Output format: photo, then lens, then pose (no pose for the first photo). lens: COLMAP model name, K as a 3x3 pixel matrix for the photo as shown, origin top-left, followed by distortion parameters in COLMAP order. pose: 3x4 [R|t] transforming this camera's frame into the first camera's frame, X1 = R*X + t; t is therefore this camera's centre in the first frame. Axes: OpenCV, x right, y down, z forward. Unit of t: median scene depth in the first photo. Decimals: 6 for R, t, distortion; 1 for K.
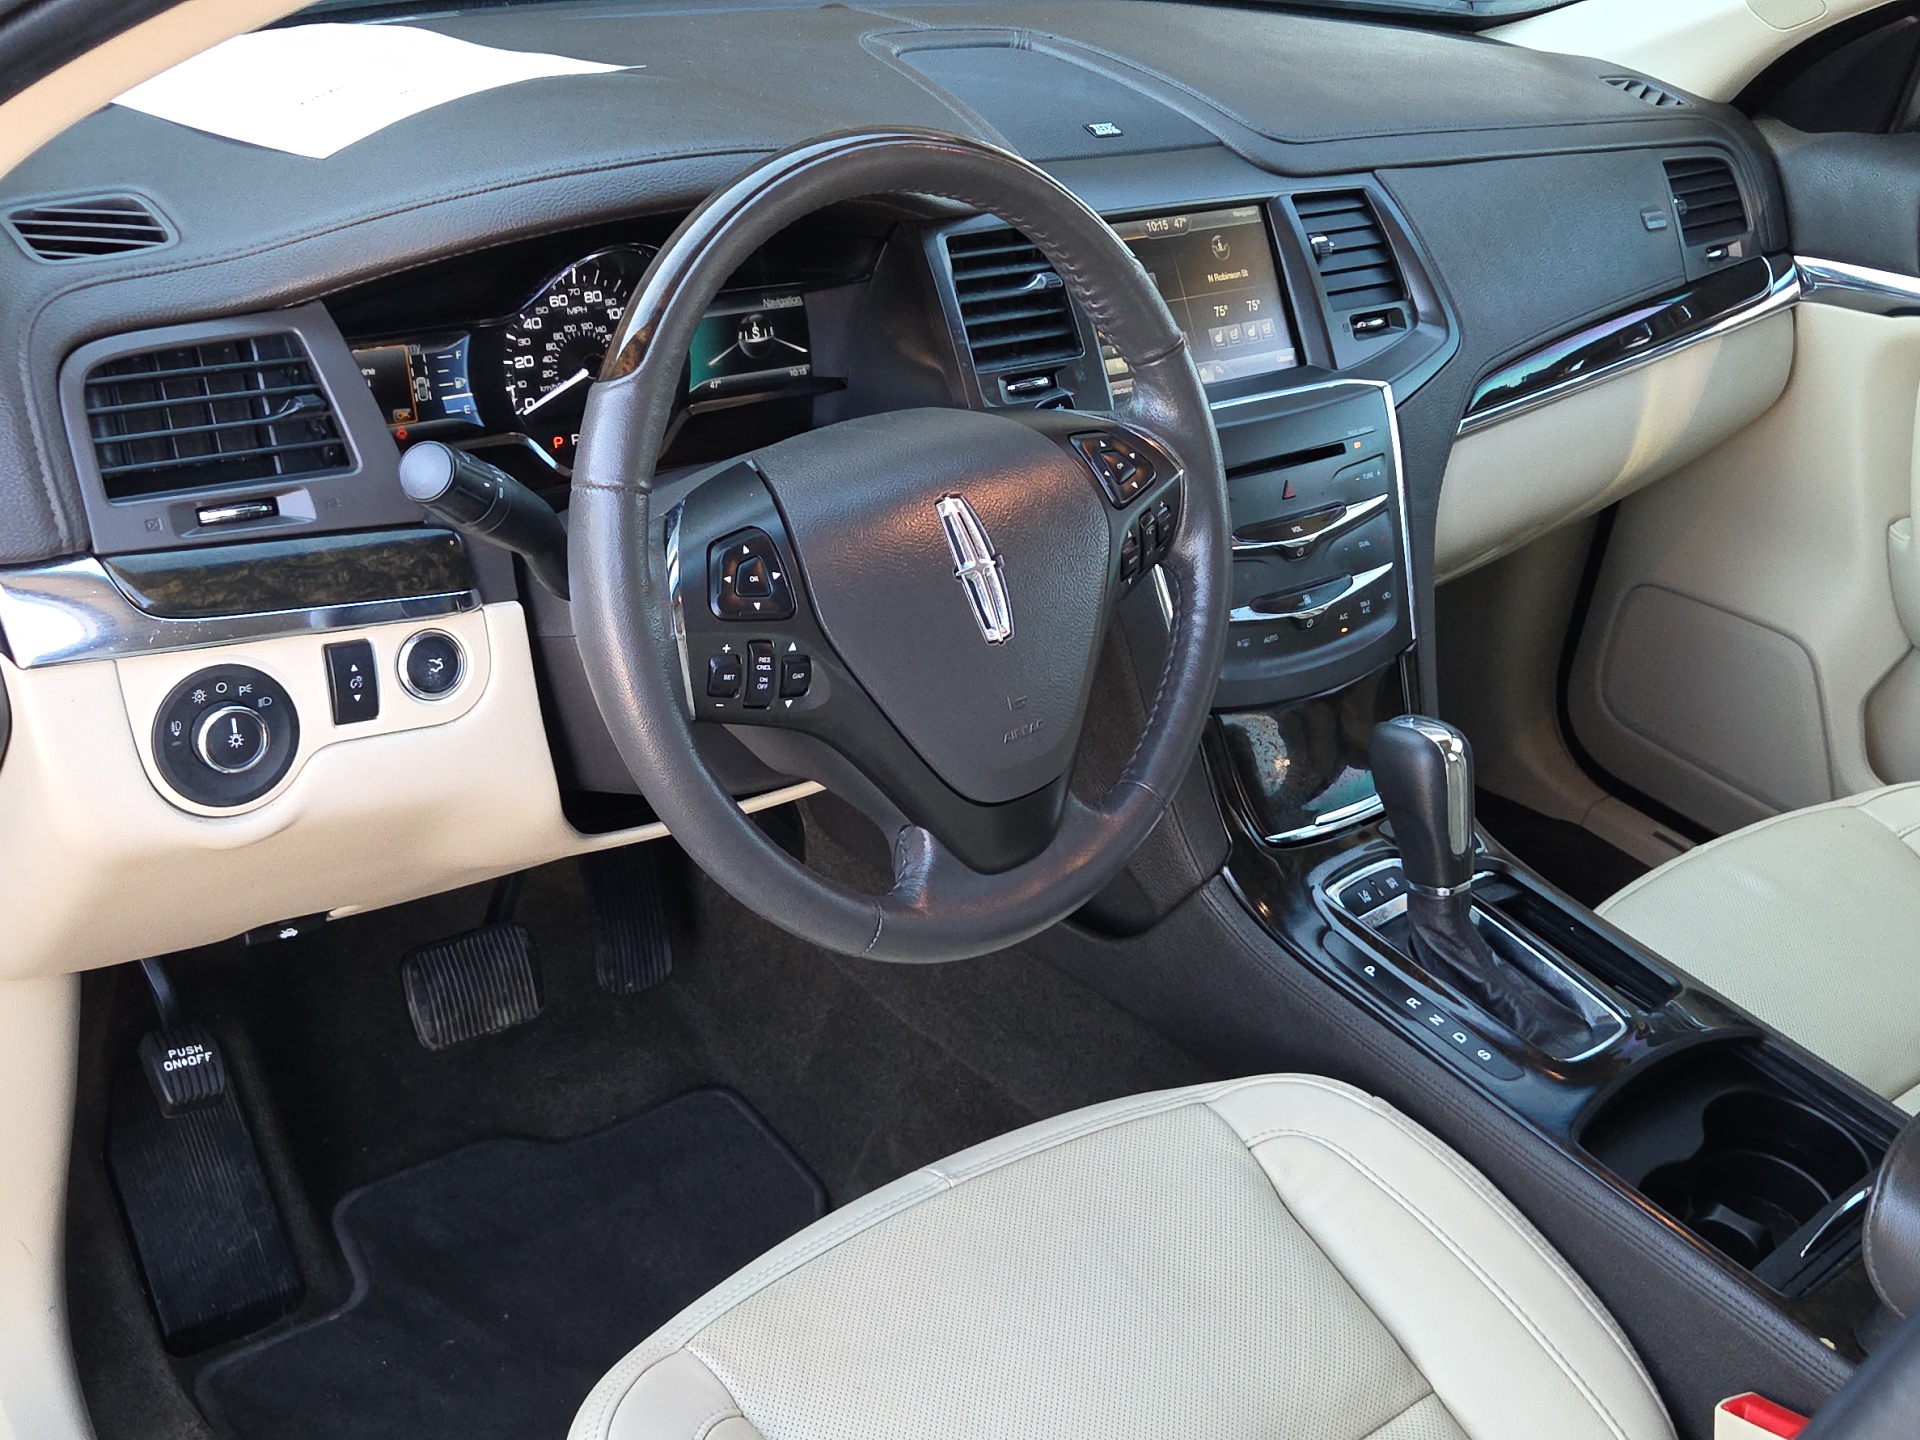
lens RADIAL K [[2121.0, 0, 933.2], [0, 2121.0, 691.9], [0, 0, 1]] dist [0.053625, 0.002208]
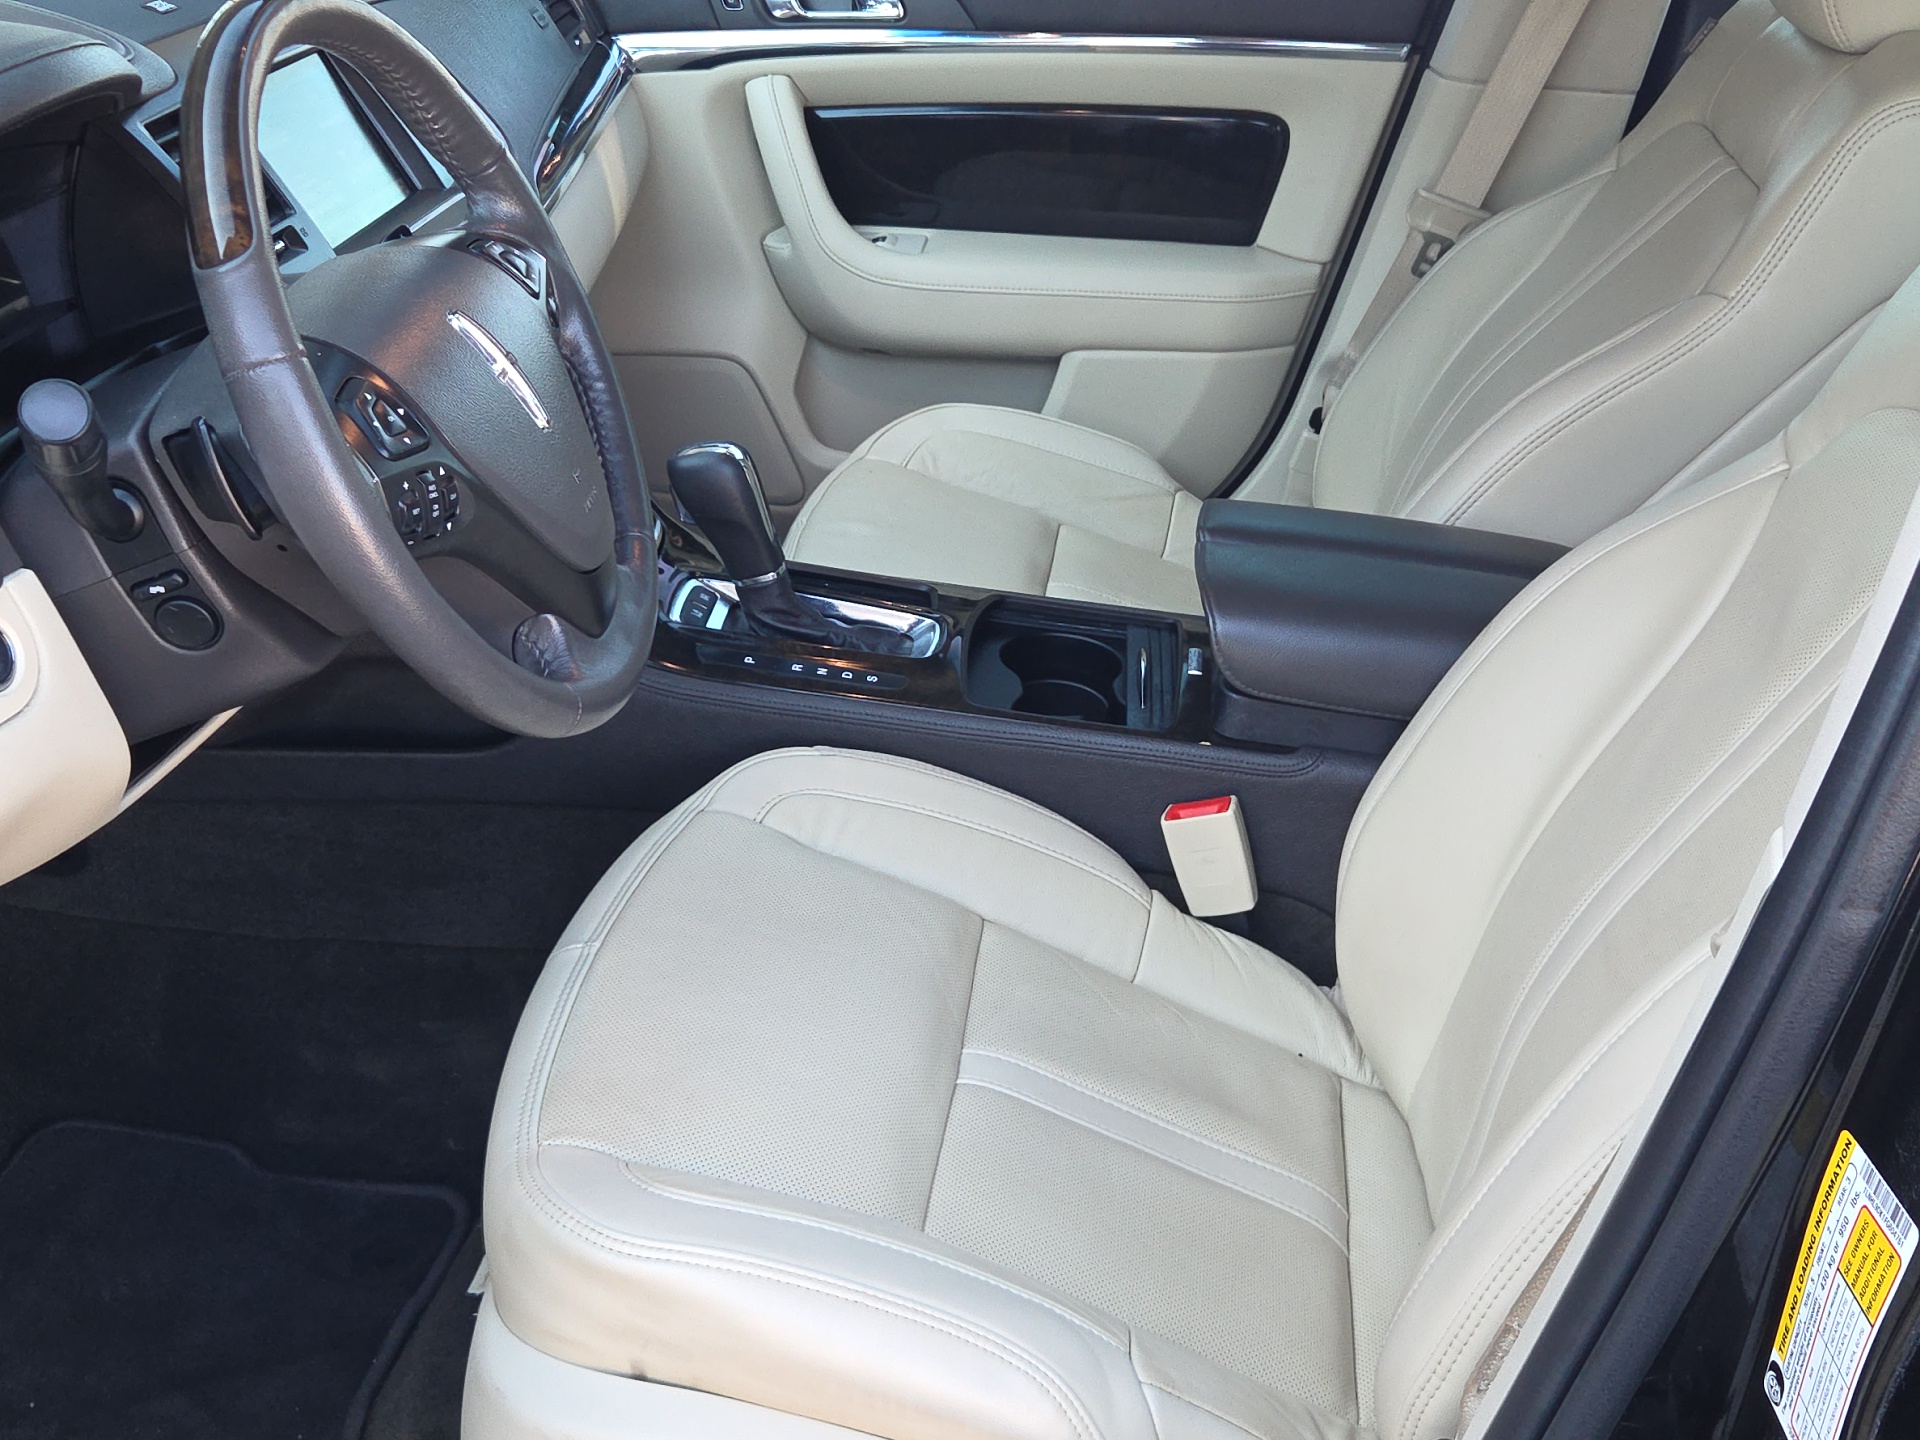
lens RADIAL K [[2121.0, 0, 933.2], [0, 2121.0, 691.9], [0, 0, 1]] dist [0.053625, 0.002208]
pose [[0.735358, -0.375106, 0.564397, -0.347660], [0.349261, 0.923487, 0.158707, -0.001558], [-0.580746, 0.080415, 0.810103, 0.004606]]
